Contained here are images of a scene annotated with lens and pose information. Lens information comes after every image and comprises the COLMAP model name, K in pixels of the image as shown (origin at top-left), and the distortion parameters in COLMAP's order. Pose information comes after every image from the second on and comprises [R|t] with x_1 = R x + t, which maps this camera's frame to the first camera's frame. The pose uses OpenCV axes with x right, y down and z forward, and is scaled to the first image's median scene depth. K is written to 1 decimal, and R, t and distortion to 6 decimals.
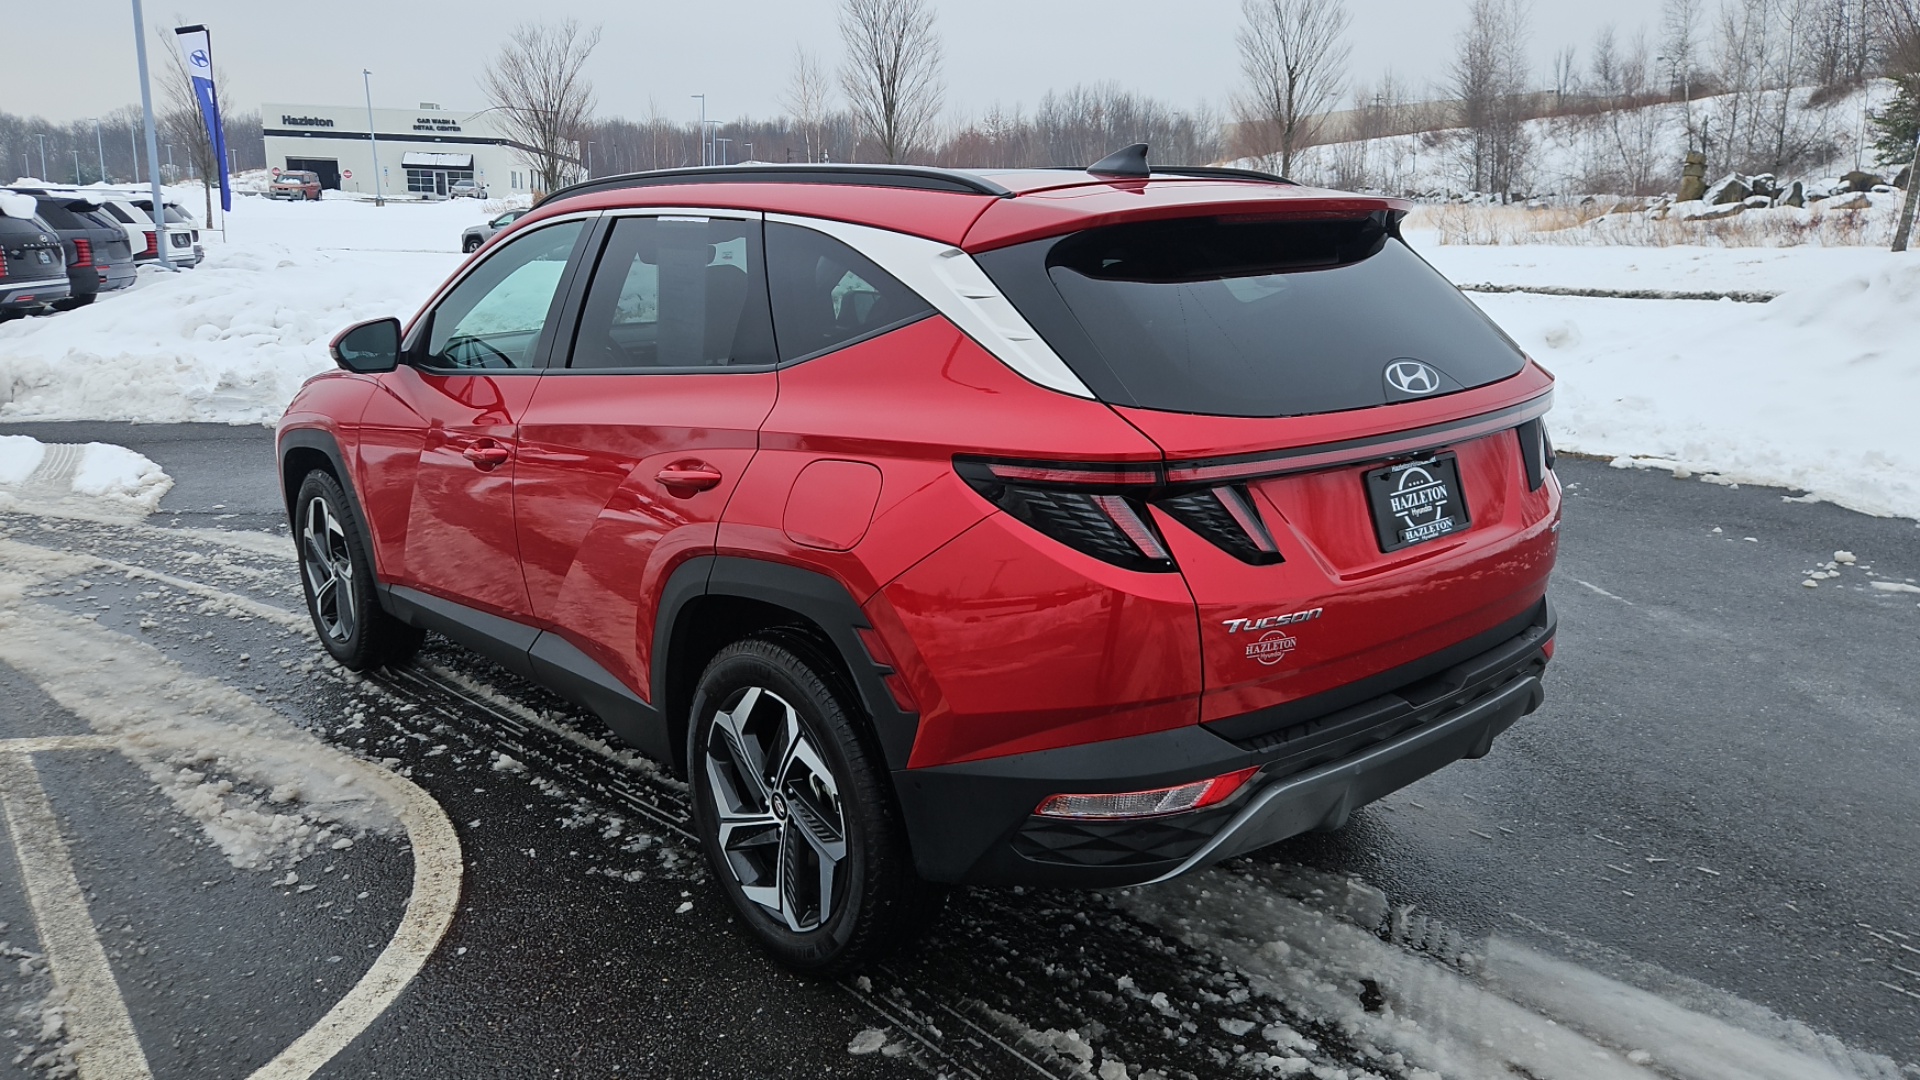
lens RADIAL K [[1418.9, 0, 933.7], [0, 1418.9, 542.7], [0, 0, 1]] dist [0.070305, -0.041207]
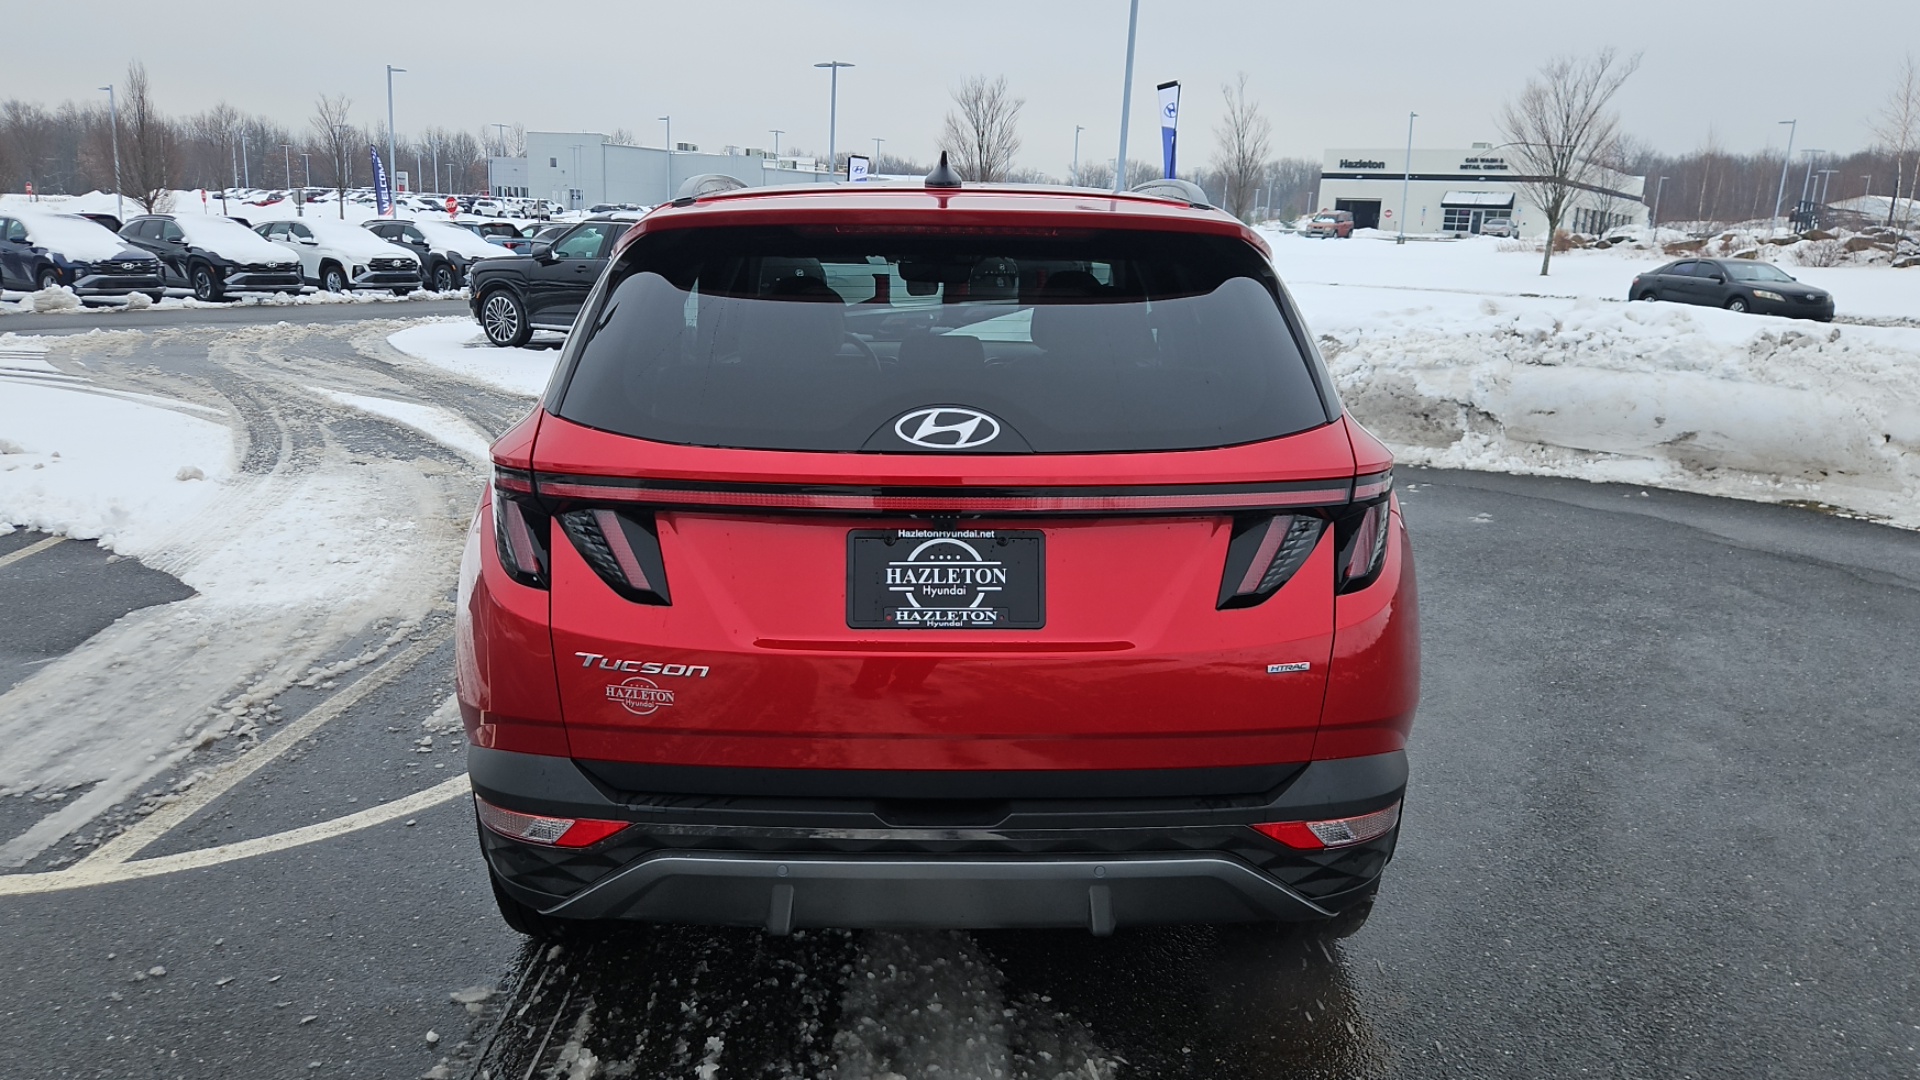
lens RADIAL K [[1418.9, 0, 960.0], [0, 1418.9, 543.5], [0, 0, 1]] dist [0.070305, -0.041207]
pose [[0.764877, 0.154694, -0.625327, 0.212067], [-0.170836, 0.984691, 0.034633, -0.019728], [0.621111, 0.080338, 0.779594, 0.092415]]
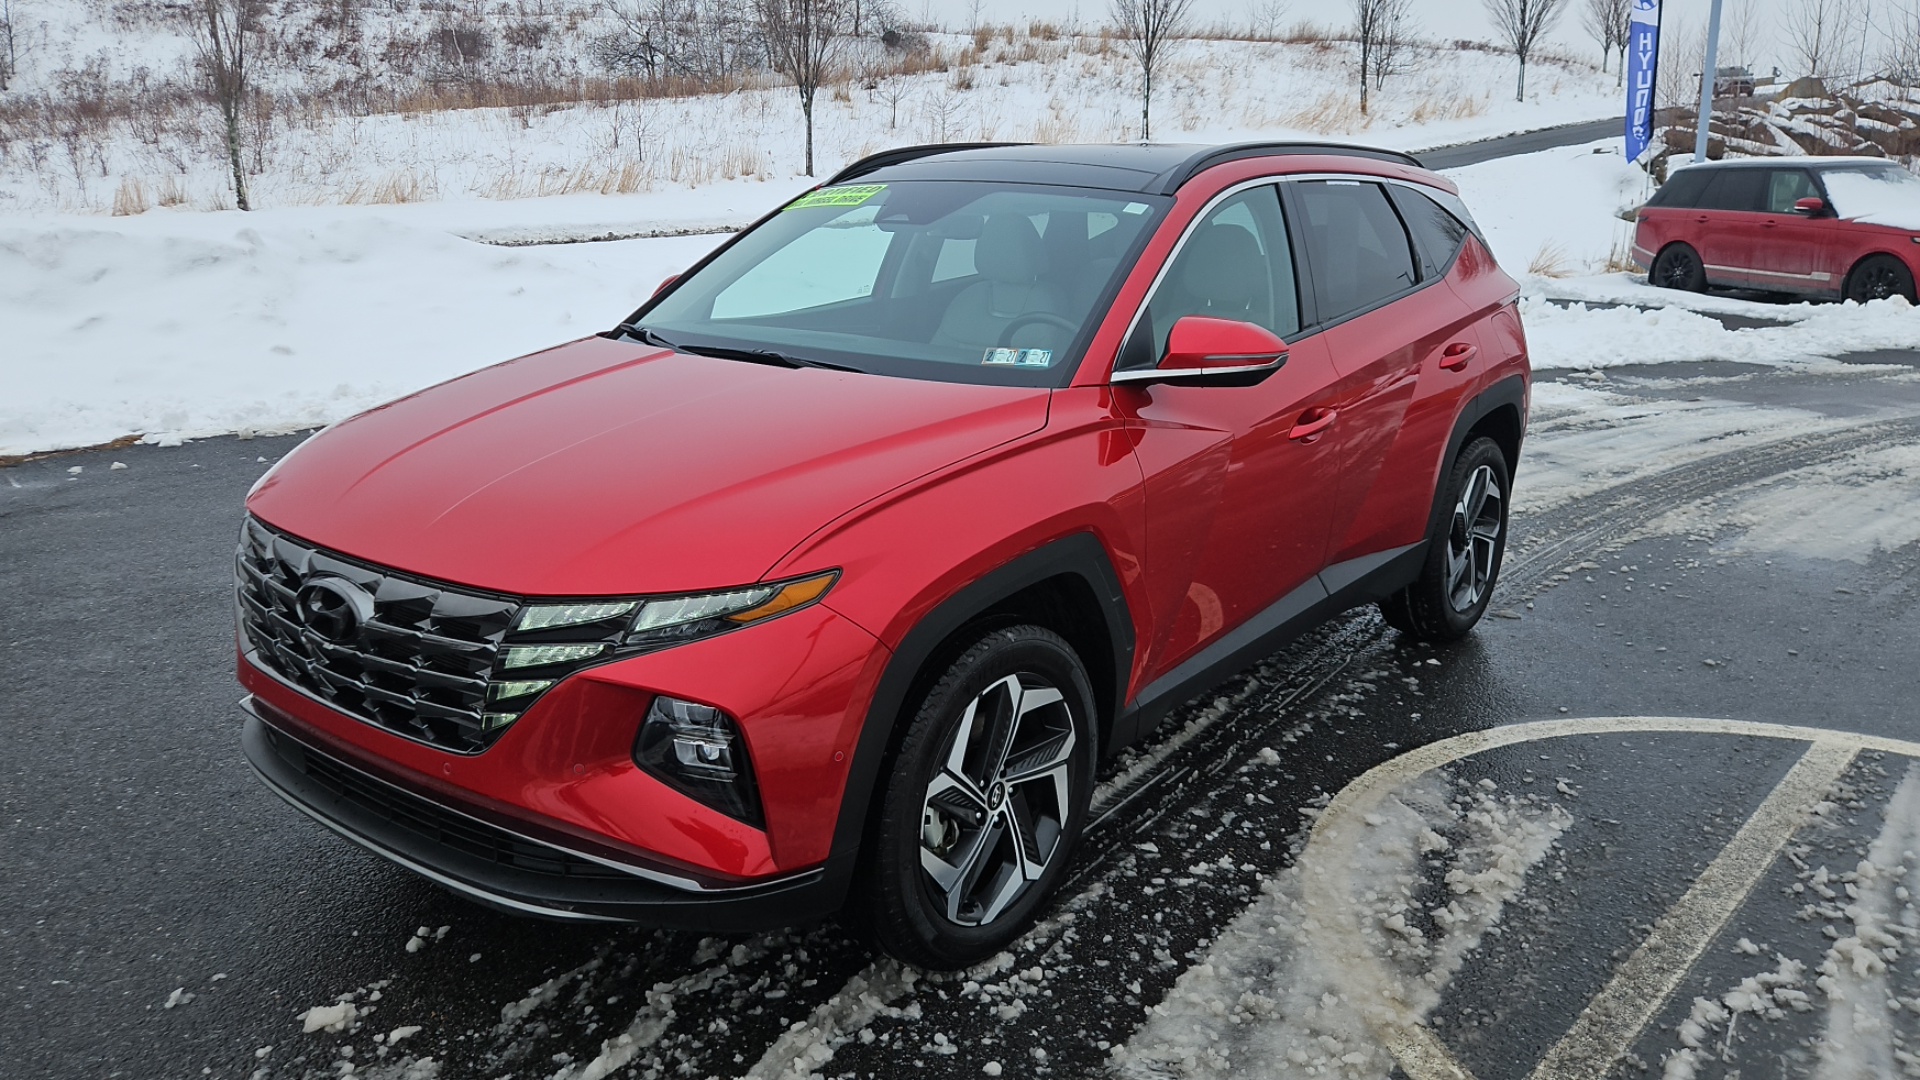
lens RADIAL K [[1418.9, 0, 957.5], [0, 1418.9, 537.4], [0, 0, 1]] dist [0.070305, -0.041207]
pose [[-0.199610, -0.231709, 0.952085, -0.408790], [0.219173, 0.936464, 0.273858, -0.104407], [-0.955049, 0.263336, -0.136144, 0.465615]]
